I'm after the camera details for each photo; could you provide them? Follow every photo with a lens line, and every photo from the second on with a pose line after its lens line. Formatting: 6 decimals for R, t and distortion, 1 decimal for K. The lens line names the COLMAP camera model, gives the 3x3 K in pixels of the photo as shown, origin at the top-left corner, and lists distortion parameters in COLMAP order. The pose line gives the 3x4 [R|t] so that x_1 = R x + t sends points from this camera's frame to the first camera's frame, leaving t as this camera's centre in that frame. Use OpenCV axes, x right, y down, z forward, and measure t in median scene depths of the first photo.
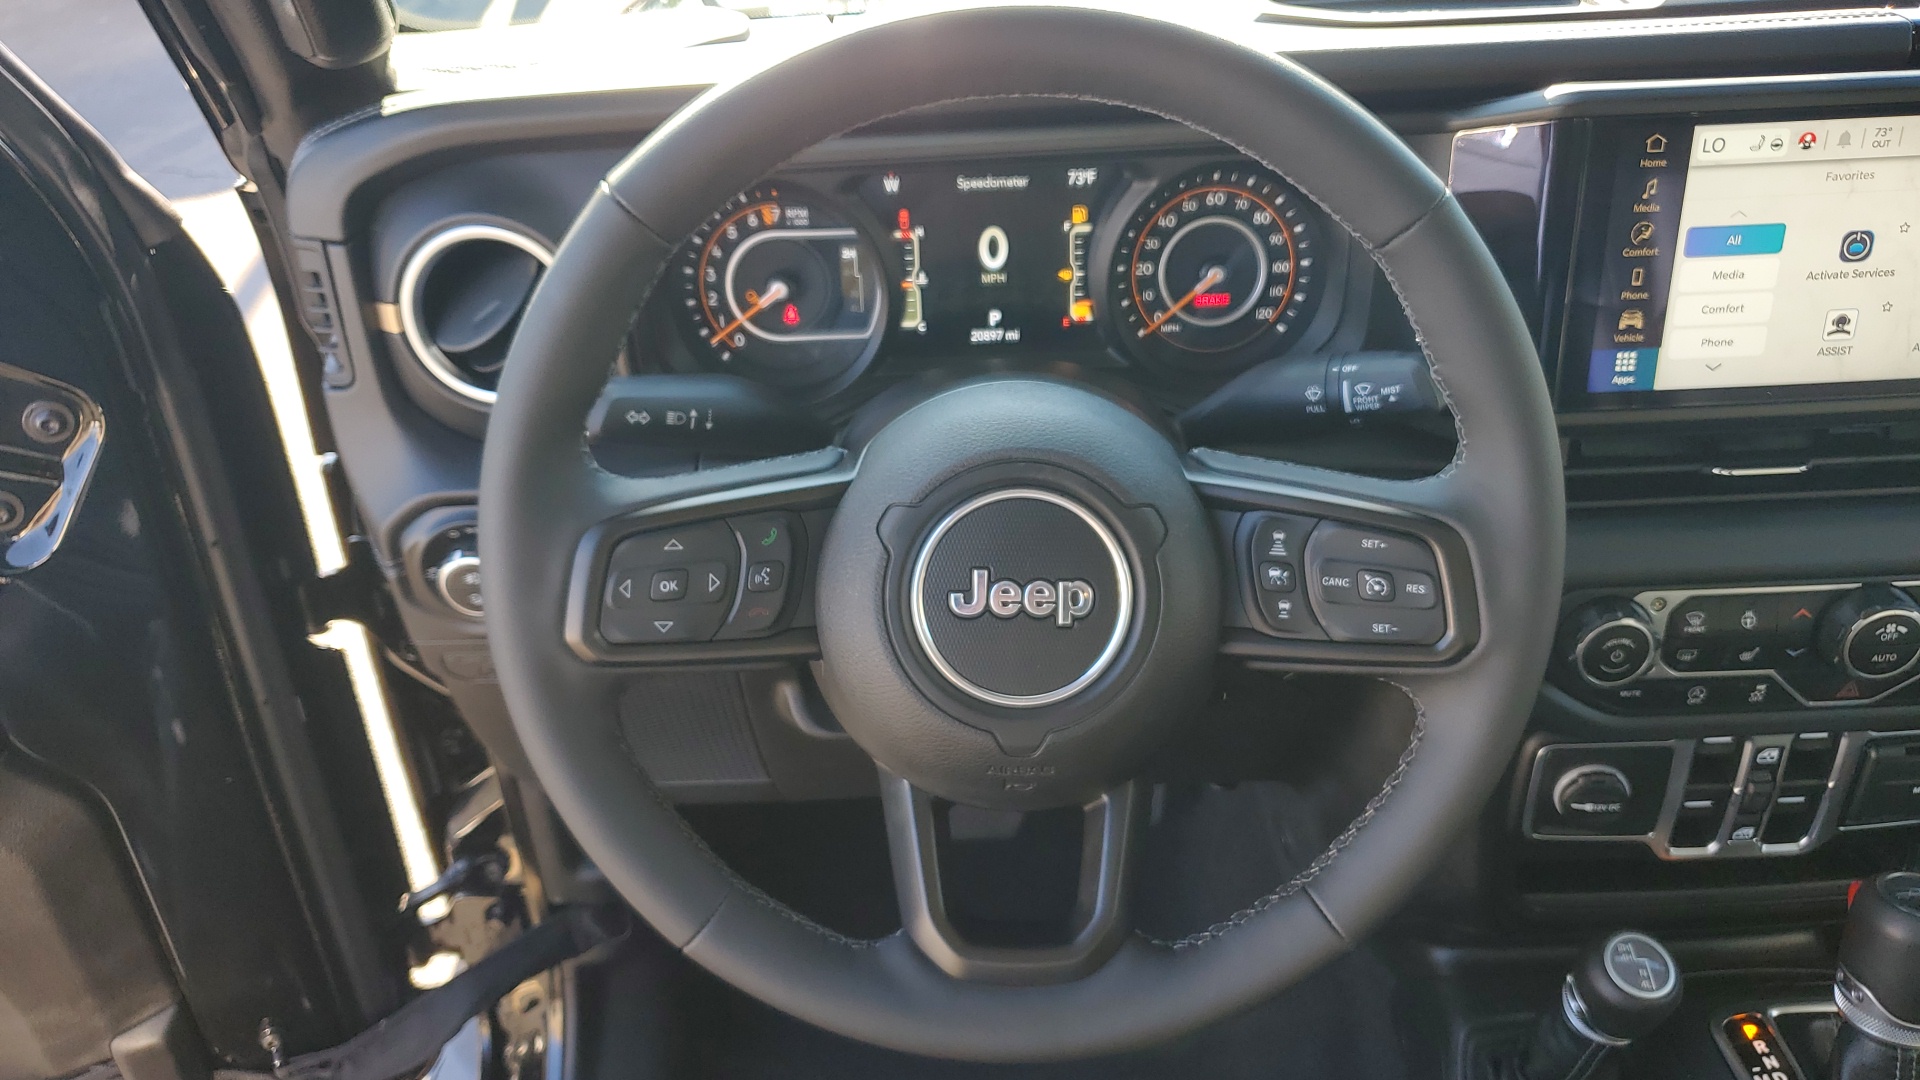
lens RADIAL K [[1467.2, 0, 983.7], [0, 1467.2, 546.6], [0, 0, 1]] dist [0.011027, 0.000710]
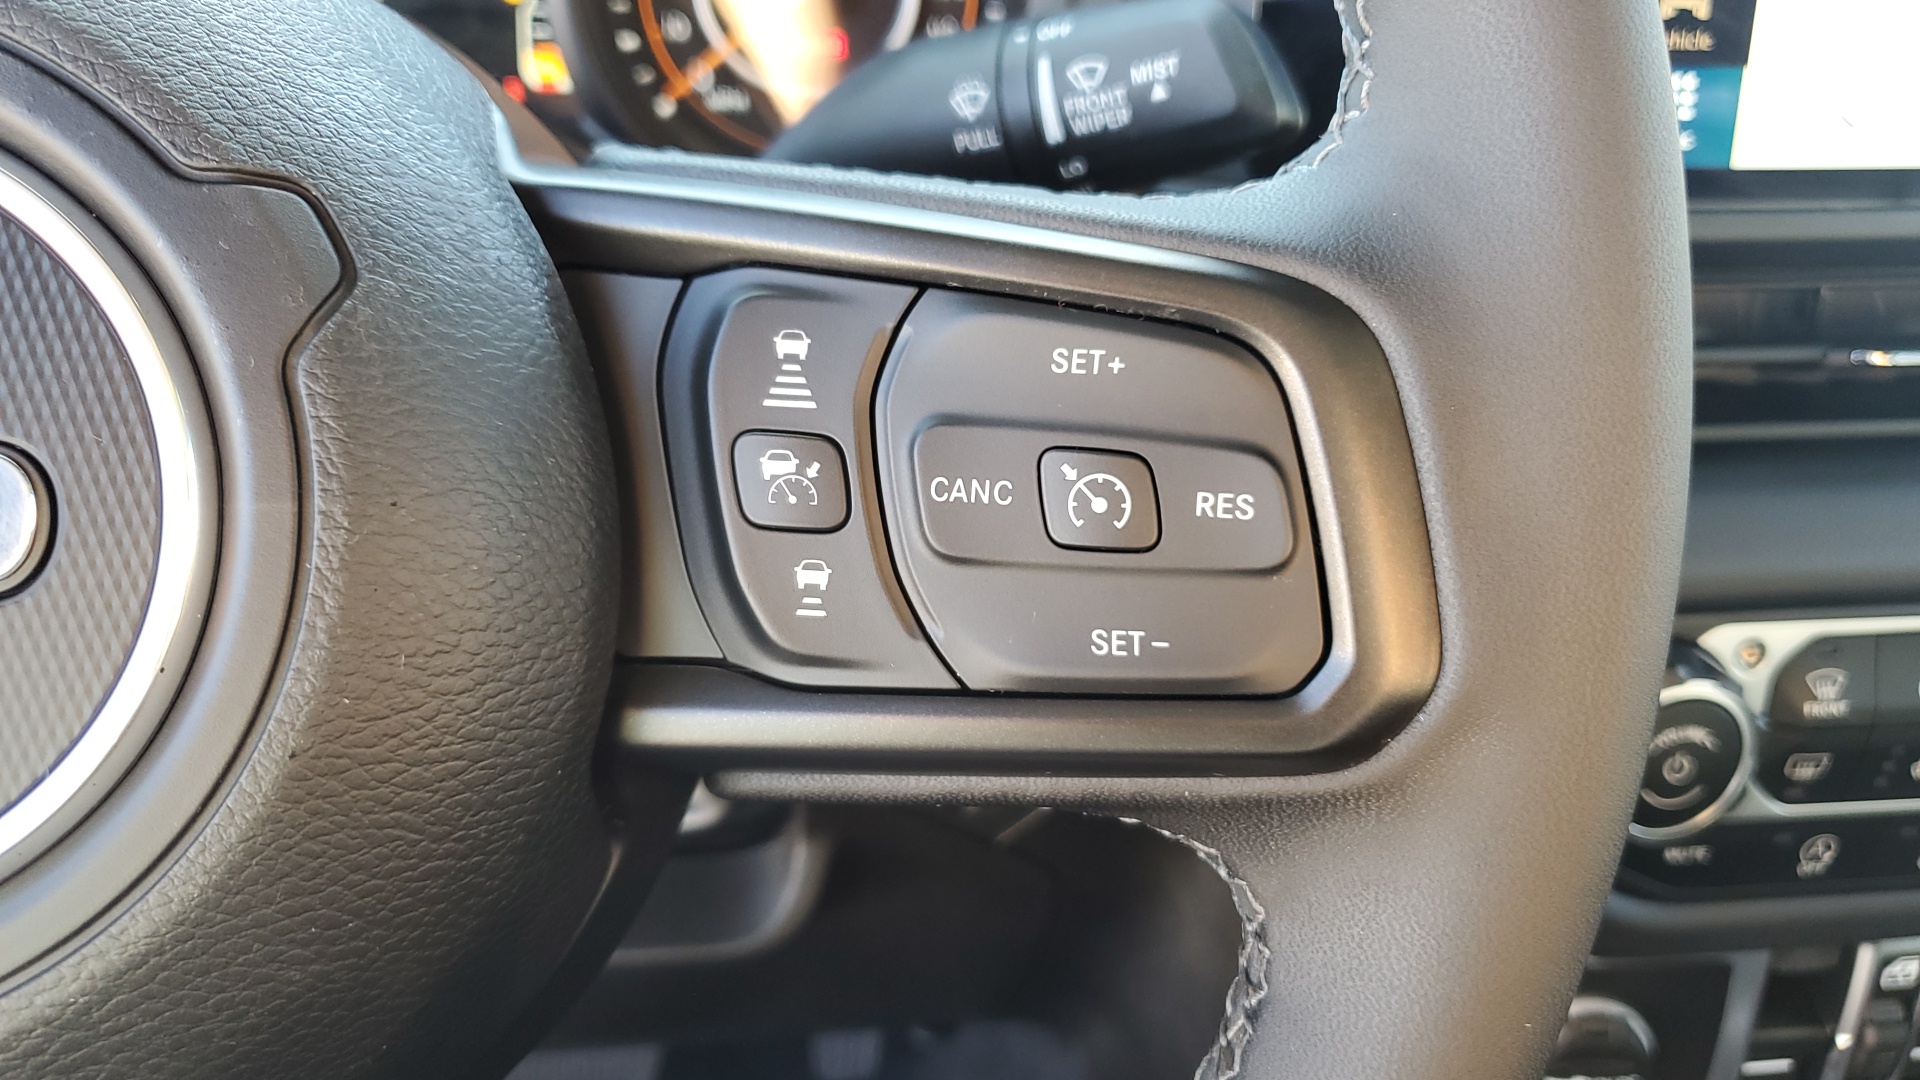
lens RADIAL K [[1505.9, 0, 954.1], [0, 1505.9, 507.8], [0, 0, 1]] dist [0.000272, -0.002393]
pose [[0.994257, 0.011183, 0.106434, 0.154130], [0.002676, 0.991616, -0.129193, 0.051048], [-0.106986, 0.128736, 0.985891, 0.527510]]
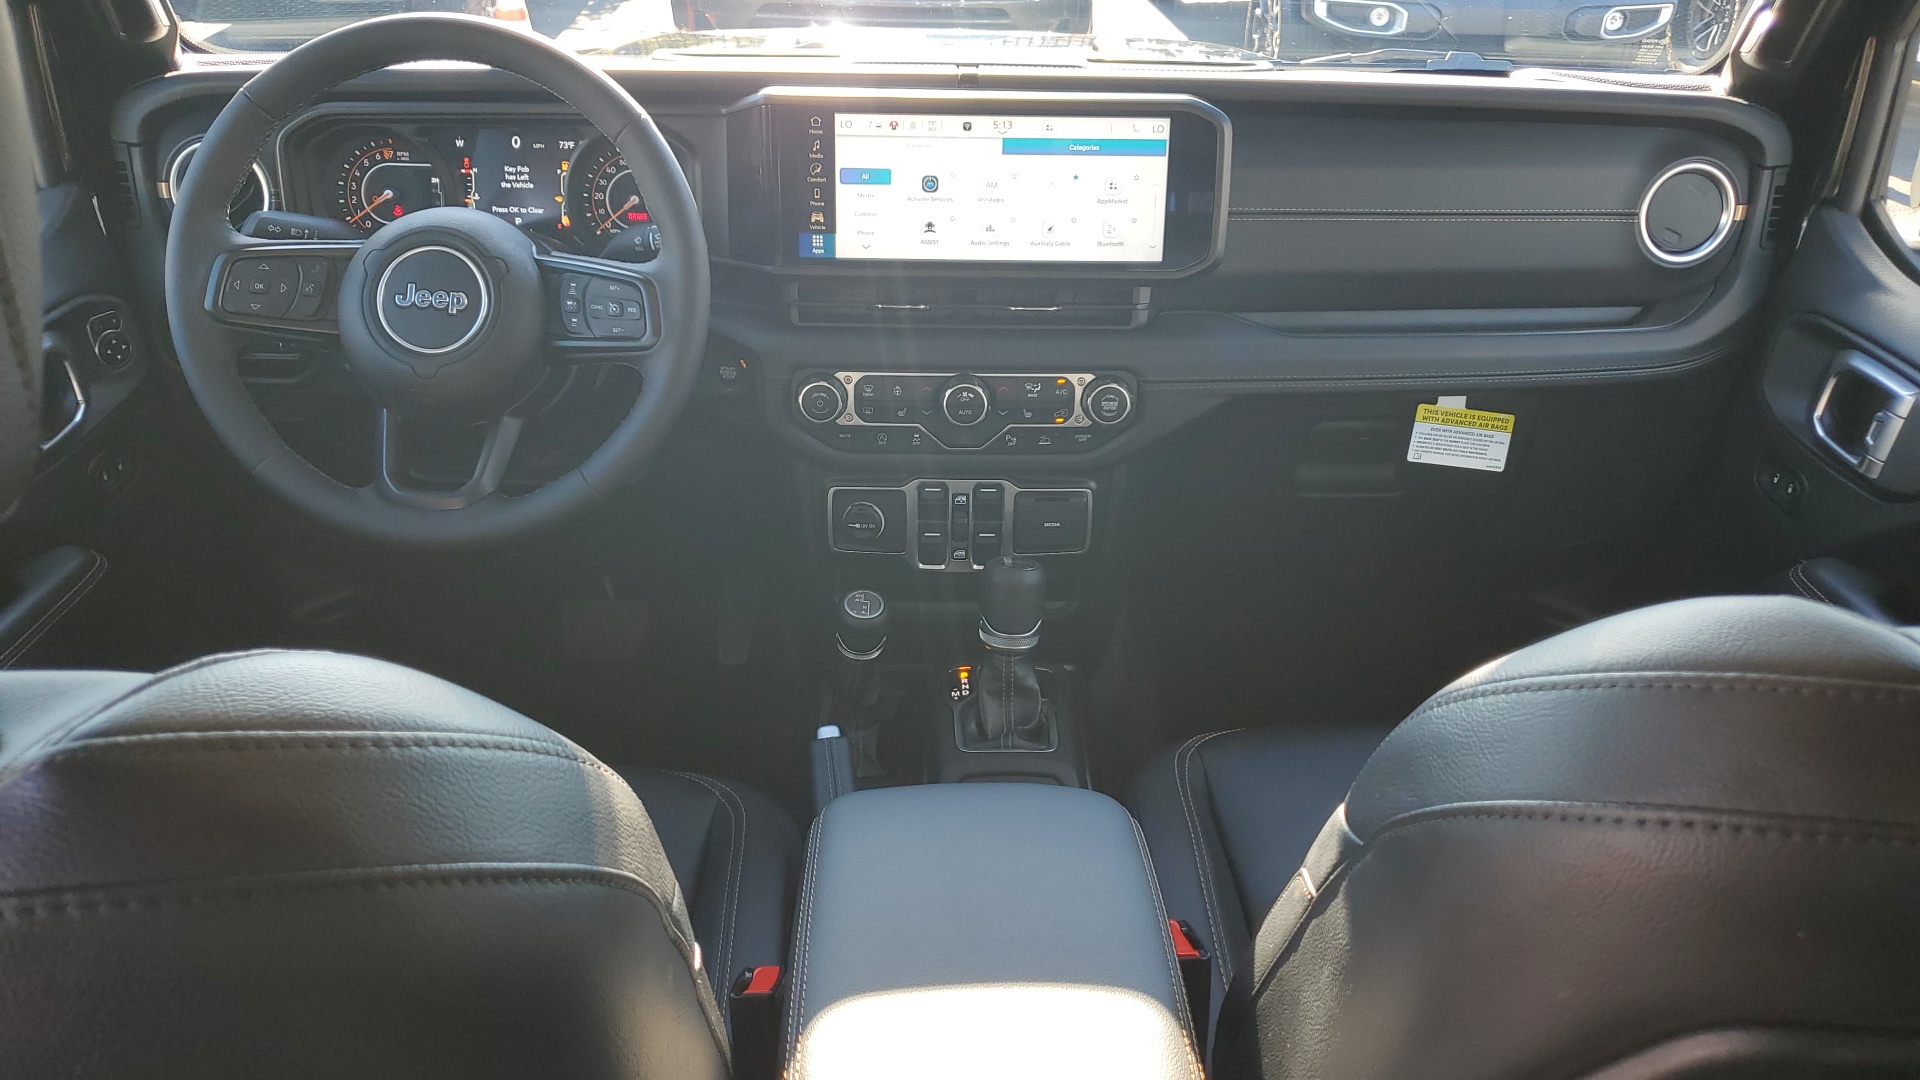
lens RADIAL K [[1487.3, 0, 995.7], [0, 1487.3, 582.4], [0, 0, 1]] dist [-0.004679, -0.013610]
pose [[0.998409, 0.049472, 0.027050, 0.568424], [-0.046403, 0.993469, -0.104244, 0.445364], [-0.032030, 0.102823, 0.994184, -0.764933]]
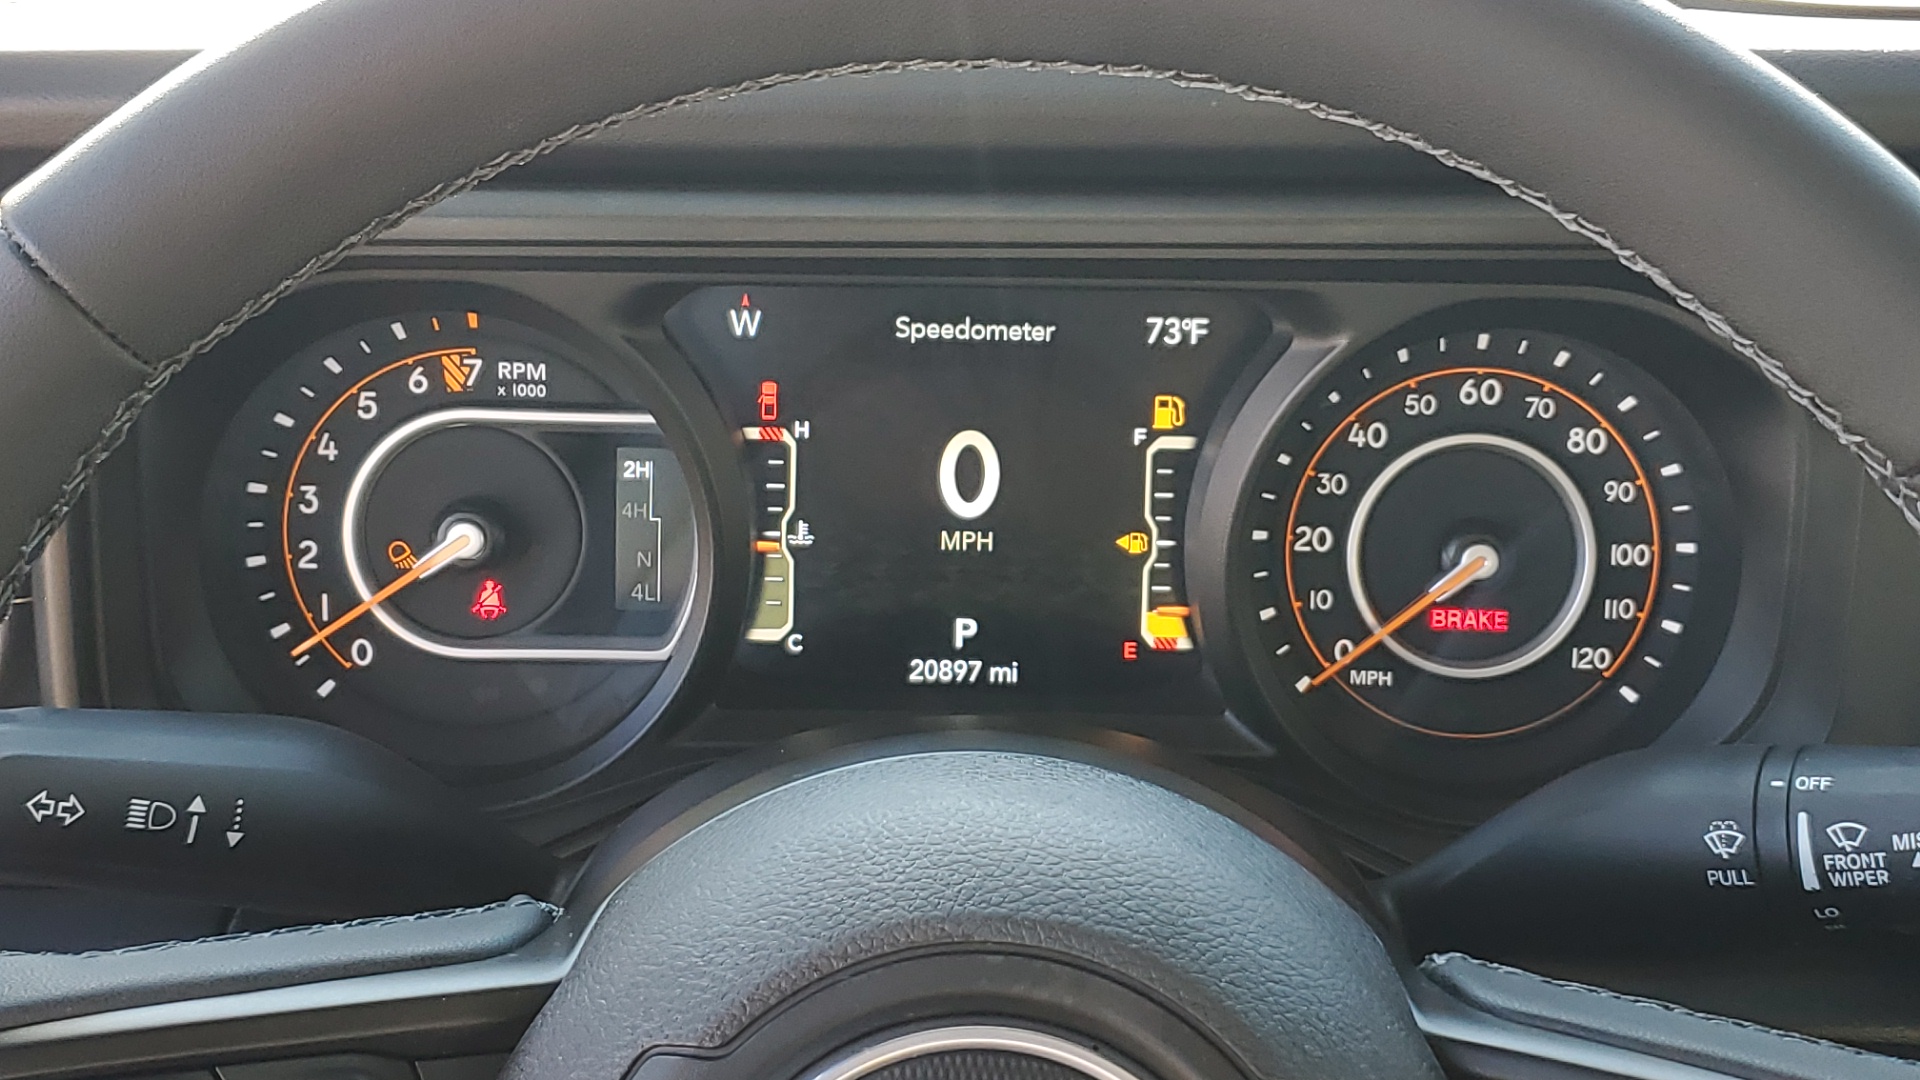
lens RADIAL K [[2937.4, 0, 1008.9], [0, 2937.4, 487.1], [0, 0, 1]] dist [0.215226, -0.843722]
pose [[0.998604, 0.052719, 0.003344, 0.015952], [-0.050490, 0.971160, -0.233023, 0.003558], [-0.015532, 0.232529, 0.972465, 0.152306]]
